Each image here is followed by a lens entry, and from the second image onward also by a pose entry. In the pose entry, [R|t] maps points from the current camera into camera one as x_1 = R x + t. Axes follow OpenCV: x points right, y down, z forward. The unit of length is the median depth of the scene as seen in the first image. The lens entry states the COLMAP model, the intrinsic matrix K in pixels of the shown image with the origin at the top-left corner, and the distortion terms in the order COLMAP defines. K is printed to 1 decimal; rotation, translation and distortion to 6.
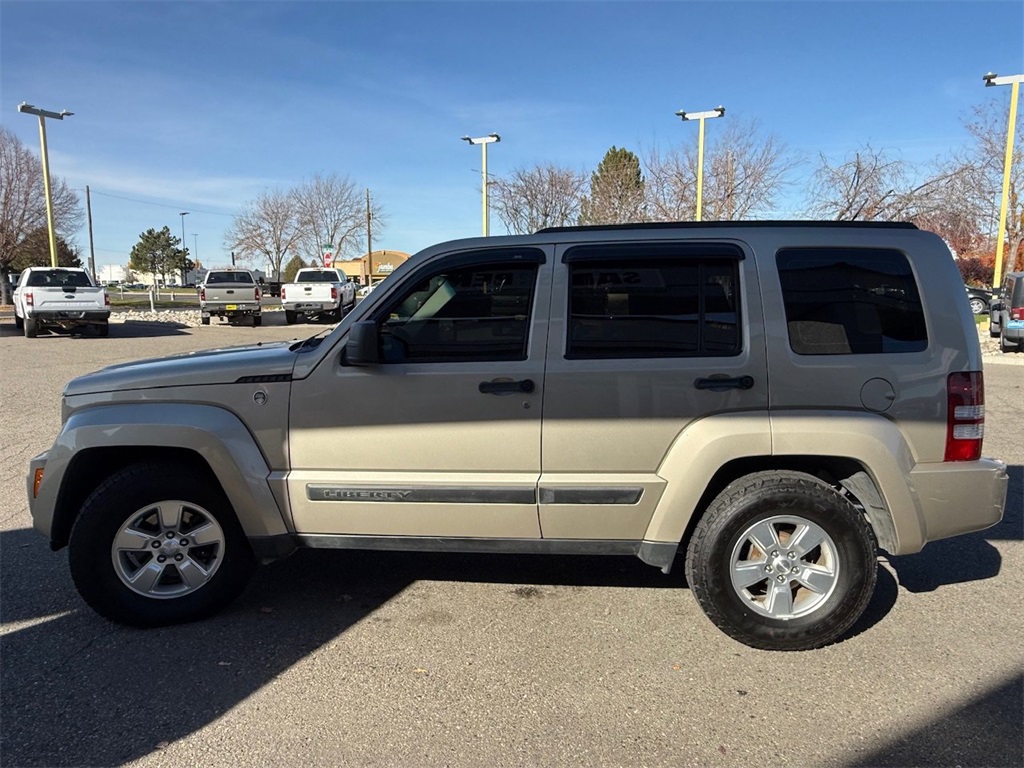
lens RADIAL K [[704.3, 0, 510.9], [0, 704.3, 402.0], [0, 0, 1]] dist [0.036390, -0.042691]
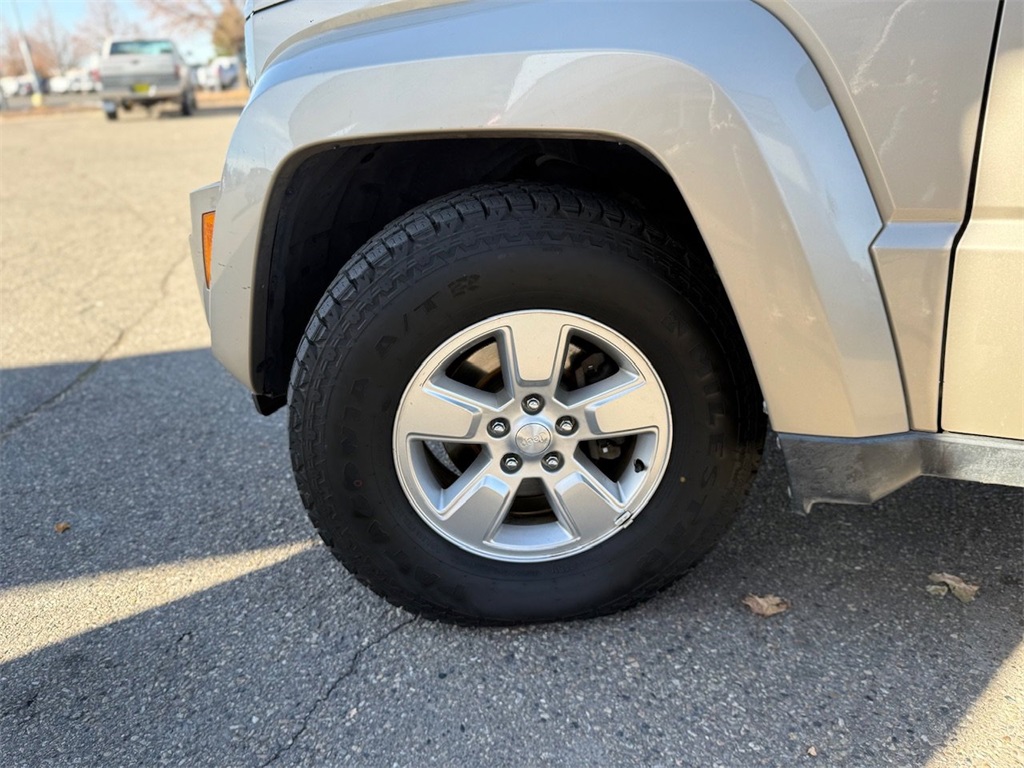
lens RADIAL K [[722.0, 0, 514.2], [0, 722.0, 389.2], [0, 0, 1]] dist [0.028778, -0.053426]
pose [[0.954591, 0.069468, -0.289707, -0.384641], [0.006373, 0.967450, 0.252981, 0.087372], [0.297851, -0.243339, 0.923077, 0.661595]]
